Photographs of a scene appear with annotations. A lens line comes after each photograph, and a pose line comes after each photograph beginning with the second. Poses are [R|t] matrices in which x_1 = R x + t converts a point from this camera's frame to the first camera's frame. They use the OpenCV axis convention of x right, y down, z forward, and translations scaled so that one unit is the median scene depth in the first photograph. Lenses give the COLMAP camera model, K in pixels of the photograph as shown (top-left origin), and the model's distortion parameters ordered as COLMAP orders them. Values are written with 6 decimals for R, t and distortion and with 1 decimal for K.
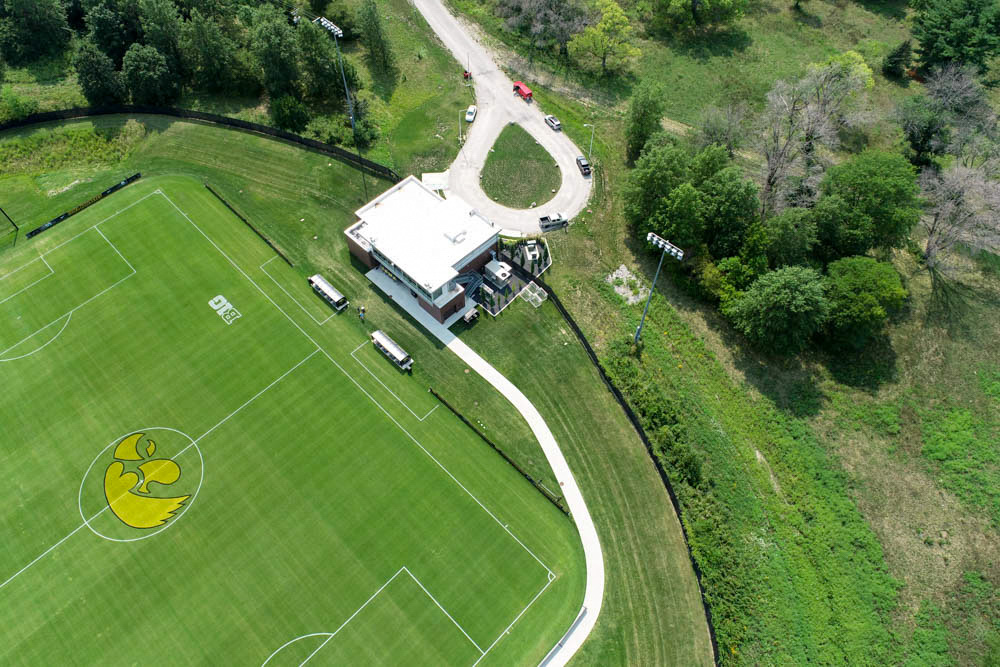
lens RADIAL K [[700.3, 0, 500.0], [0, 700.3, 333.5], [0, 0, 1]] dist [-0.001347, -0.000985]
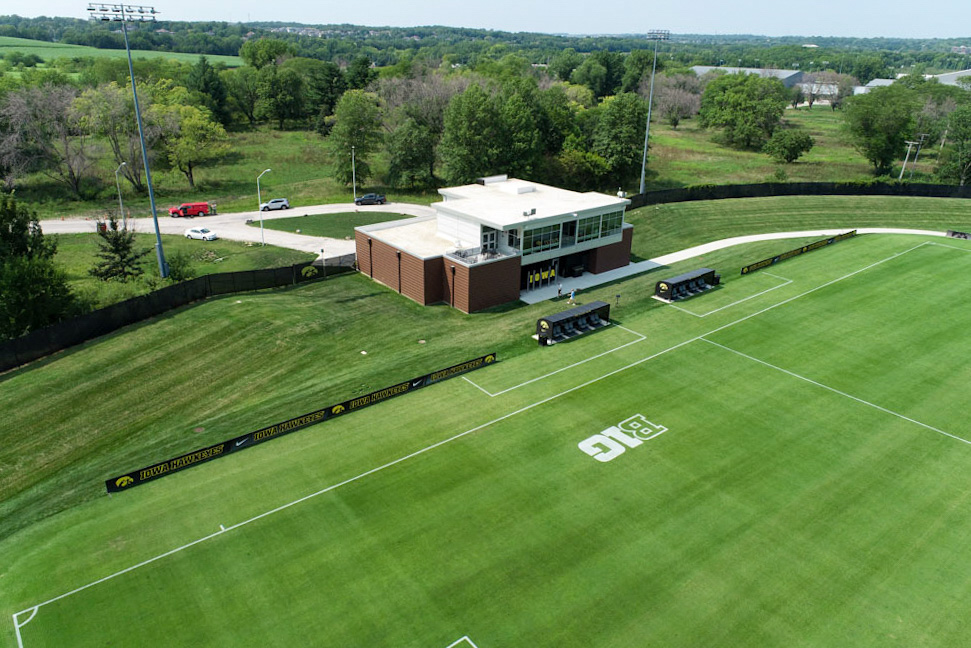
lens RADIAL K [[680.0, 0, 485.5], [0, 680.0, 324.0], [0, 0, 1]] dist [-0.001347, -0.000985]
pose [[0.115514, -0.392412, 0.912507, -0.723199], [0.815784, 0.561593, 0.138236, -0.185456], [-0.566703, 0.728441, 0.384995, 0.847352]]
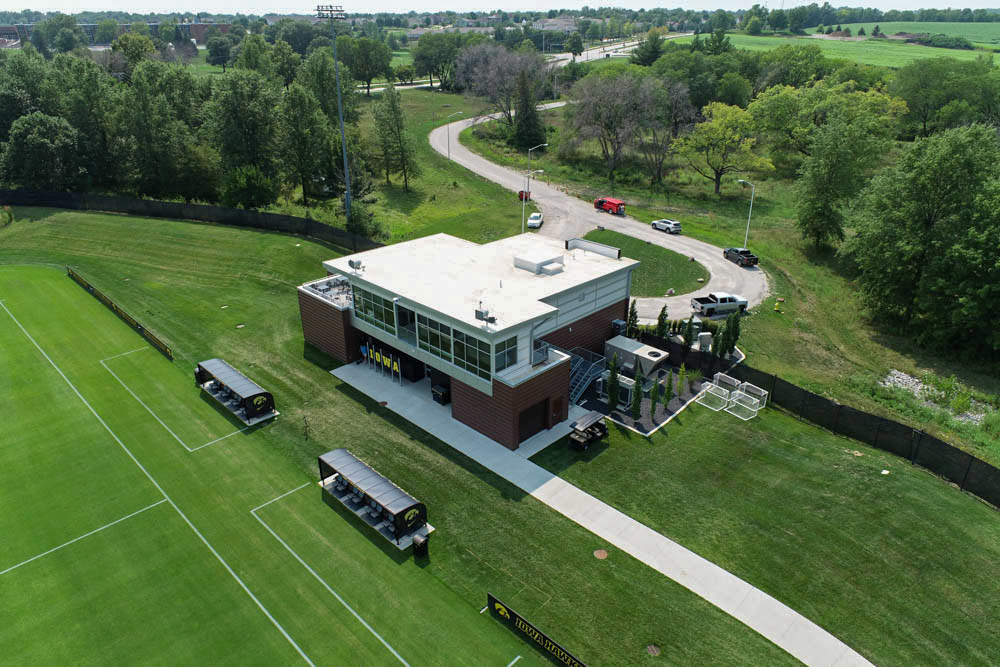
lens RADIAL K [[679.9, 0, 500.0], [0, 679.9, 333.5], [0, 0, 1]] dist [-0.005727, -0.002786]
pose [[0.999976, -0.001887, -0.006591, -0.085609], [-0.001834, 0.852697, -0.522402, 0.122046], [0.006606, 0.522402, 0.852674, 0.643427]]
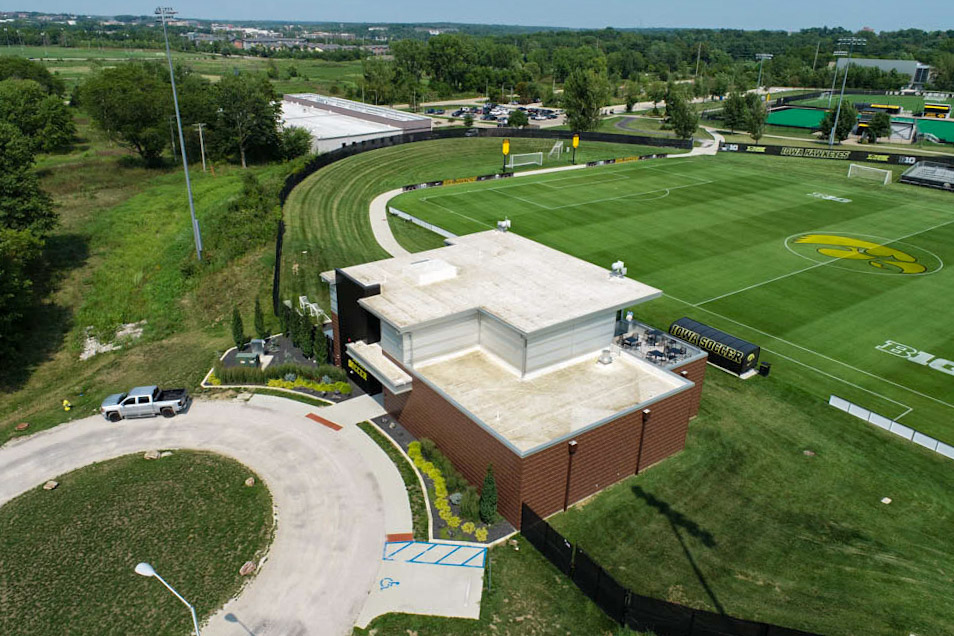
lens RADIAL K [[668.1, 0, 477.0], [0, 668.1, 318.0], [0, 0, 1]] dist [-0.001347, -0.000985]
pose [[-0.985137, -0.086336, 0.148495, -0.154870], [0.130365, 0.187112, 0.973650, -0.530048], [-0.111847, 0.978537, -0.173076, 1.083916]]
